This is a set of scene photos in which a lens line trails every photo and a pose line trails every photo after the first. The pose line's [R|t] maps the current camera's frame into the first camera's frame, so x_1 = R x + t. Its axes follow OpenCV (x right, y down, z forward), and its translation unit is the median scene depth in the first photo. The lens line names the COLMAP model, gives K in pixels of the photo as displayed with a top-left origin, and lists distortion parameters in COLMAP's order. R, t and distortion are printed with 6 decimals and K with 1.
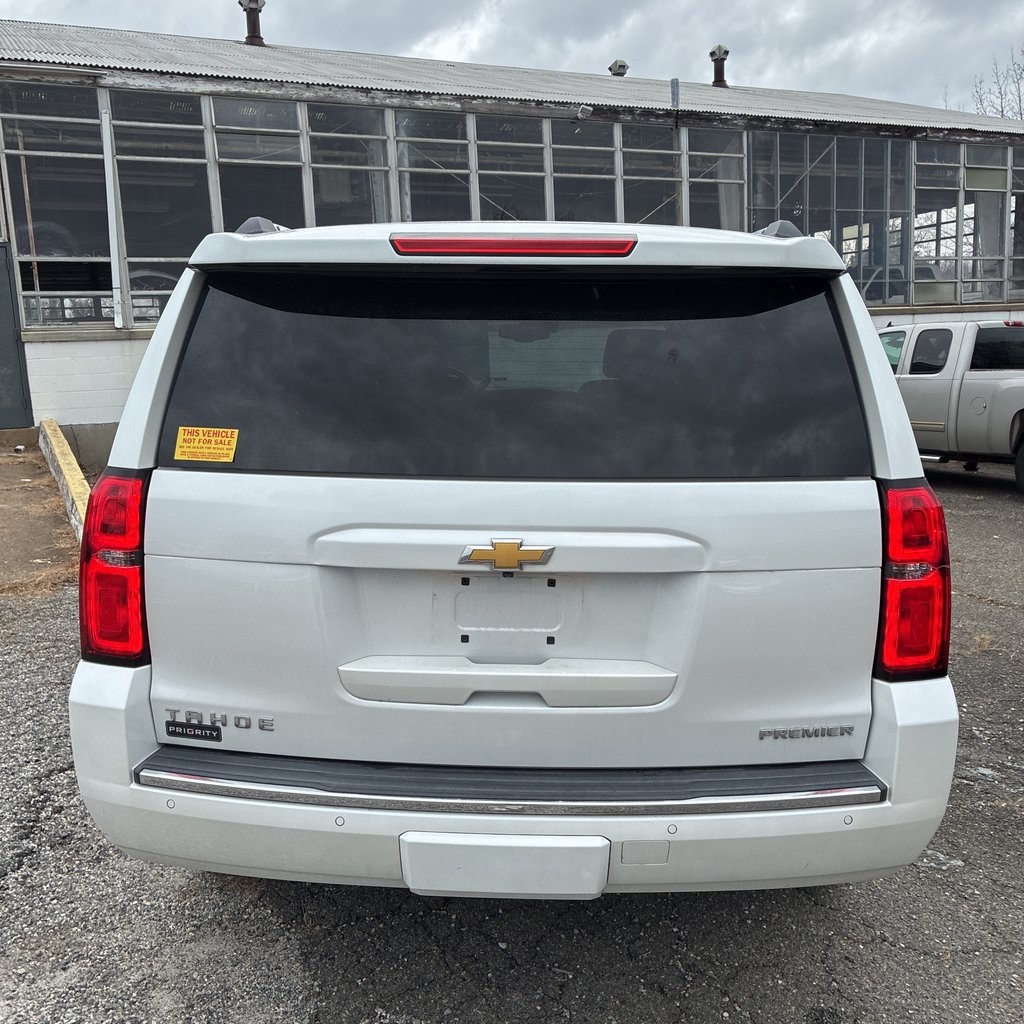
lens RADIAL K [[1074.0, 0, 522.3], [0, 1074.0, 528.0], [0, 0, 1]] dist [0.007809, 0.026799]
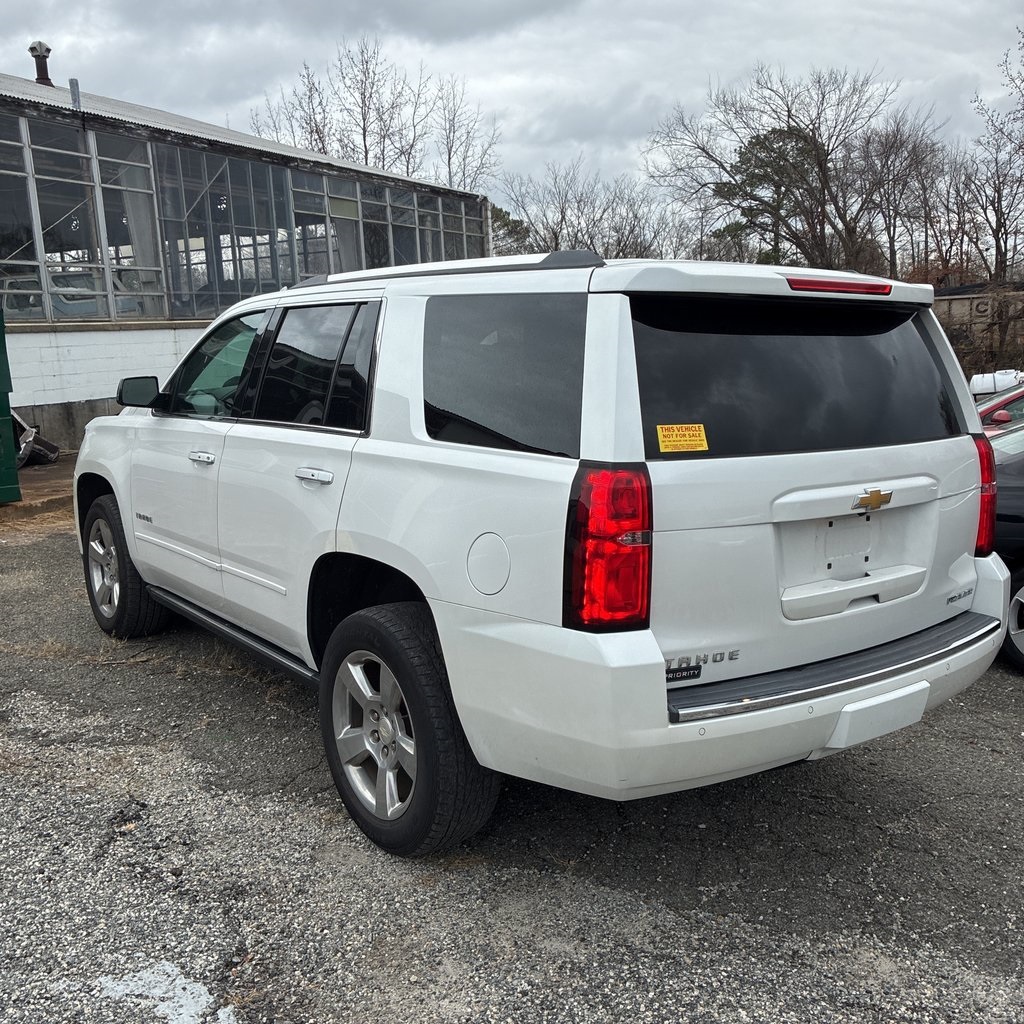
lens RADIAL K [[1030.9, 0, 512.0], [0, 1030.9, 512.0], [0, 0, 1]] dist [0.006989, 0.015555]
pose [[0.788642, -0.103210, 0.606128, -0.765639], [0.119512, 0.992740, 0.013543, -0.021295], [-0.603126, 0.061759, 0.795252, 0.118088]]
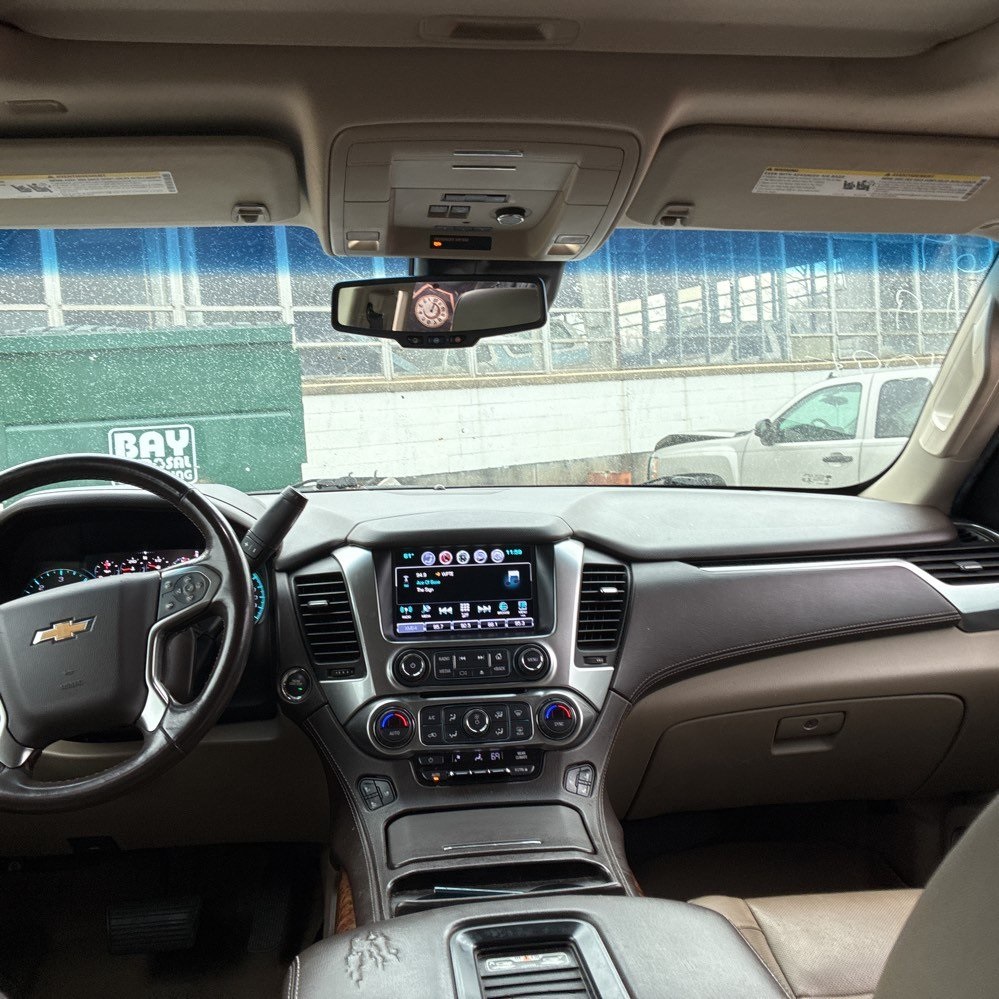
lens RADIAL K [[1069.8, 0, 499.5], [0, 1069.8, 499.5], [0, 0, 1]] dist [0.045460, -0.049734]
pose [[0.986374, -0.037140, 0.160269, -0.037657], [0.053962, 0.993328, -0.101920, -0.162459], [-0.155415, 0.109179, 0.981797, 1.046200]]
